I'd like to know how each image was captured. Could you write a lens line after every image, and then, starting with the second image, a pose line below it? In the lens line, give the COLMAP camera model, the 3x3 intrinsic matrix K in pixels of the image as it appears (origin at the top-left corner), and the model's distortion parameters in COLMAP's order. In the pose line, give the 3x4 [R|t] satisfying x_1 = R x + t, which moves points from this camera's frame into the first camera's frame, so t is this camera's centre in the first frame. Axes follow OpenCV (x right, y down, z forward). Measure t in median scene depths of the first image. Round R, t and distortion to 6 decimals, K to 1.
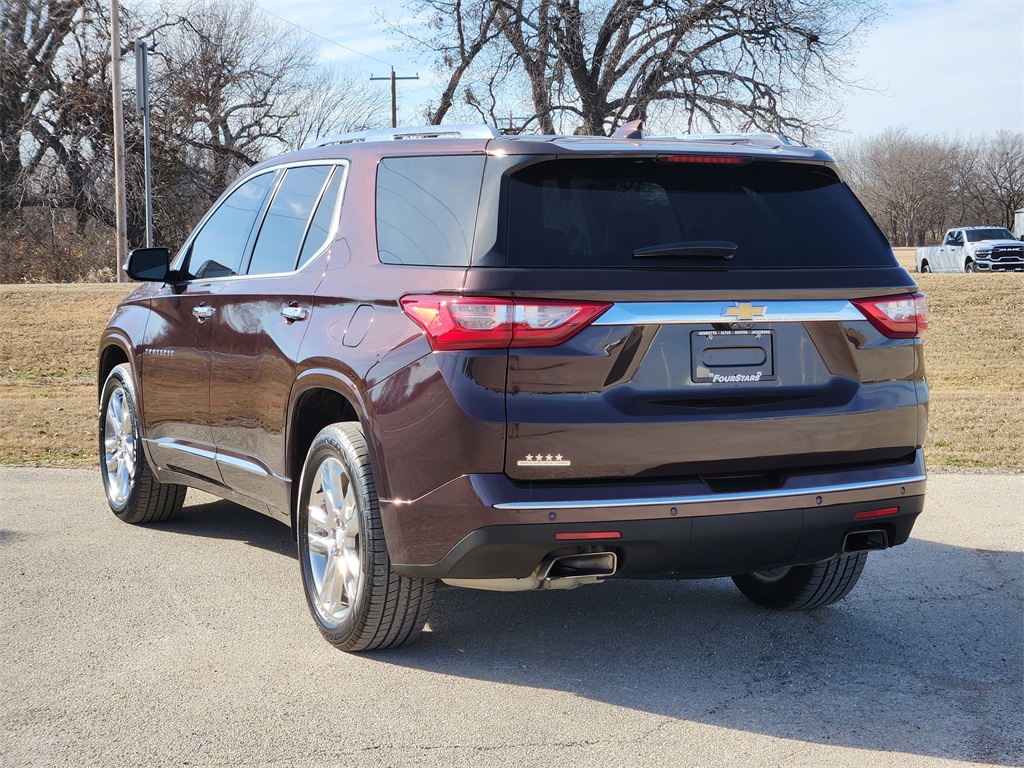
lens RADIAL K [[1967.6, 0, 512.0], [0, 1967.6, 384.0], [0, 0, 1]] dist [-0.150249, 1.553950]
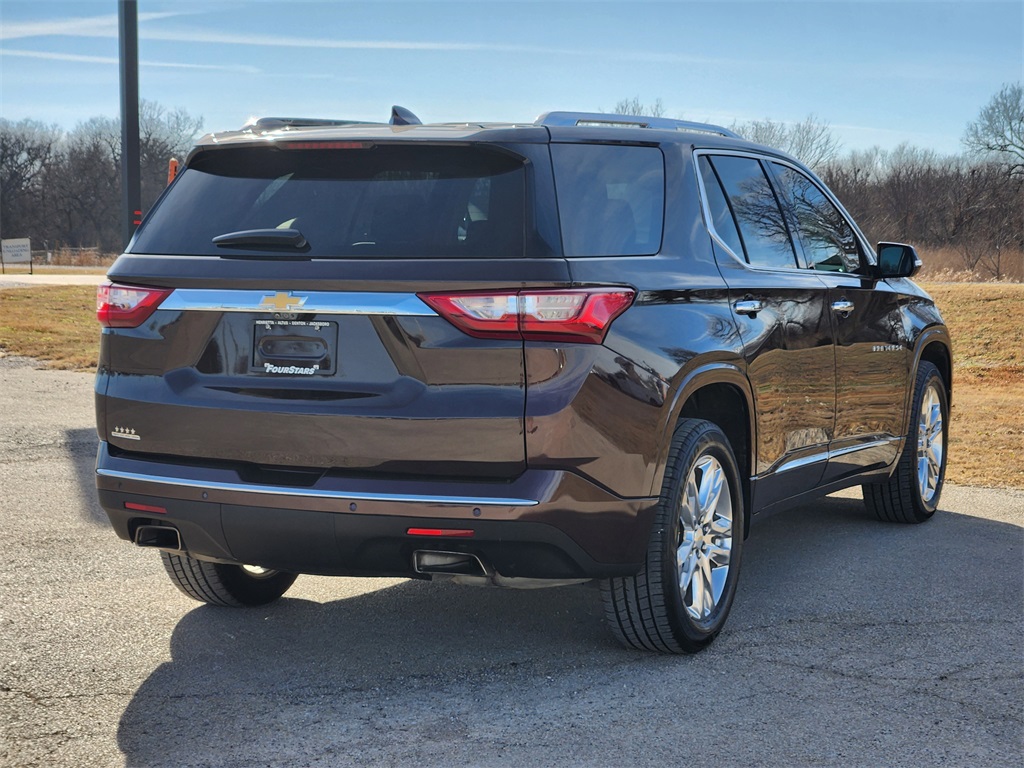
lens RADIAL K [[1967.6, 0, 512.0], [0, 1967.6, 384.0], [0, 0, 1]] dist [-0.150249, 1.553950]
pose [[0.616544, 0.061670, -0.784902, 0.924103], [-0.063763, 0.997564, 0.028293, -0.029751], [0.784734, 0.032603, 0.618974, 0.469876]]
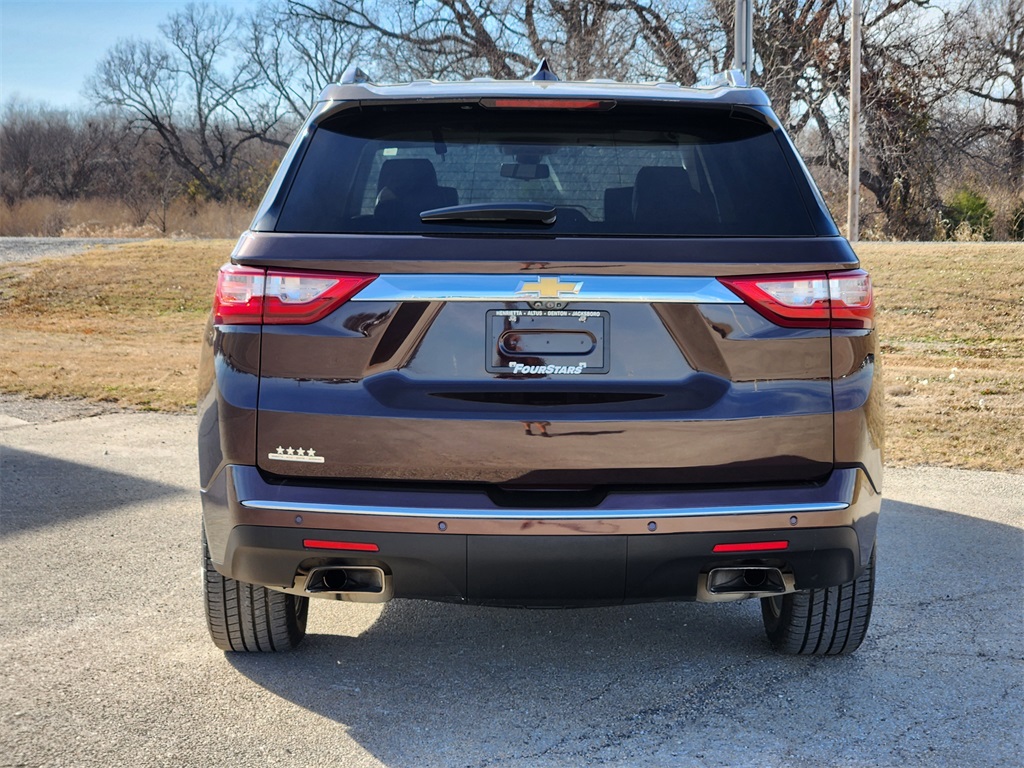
lens RADIAL K [[1967.6, 0, 512.0], [0, 1967.6, 384.0], [0, 0, 1]] dist [-0.150249, 1.553950]
pose [[0.900536, 0.045562, -0.432387, 0.444960], [-0.036666, 0.998910, 0.028894, -0.019479], [0.433232, -0.010166, 0.901225, 0.244919]]
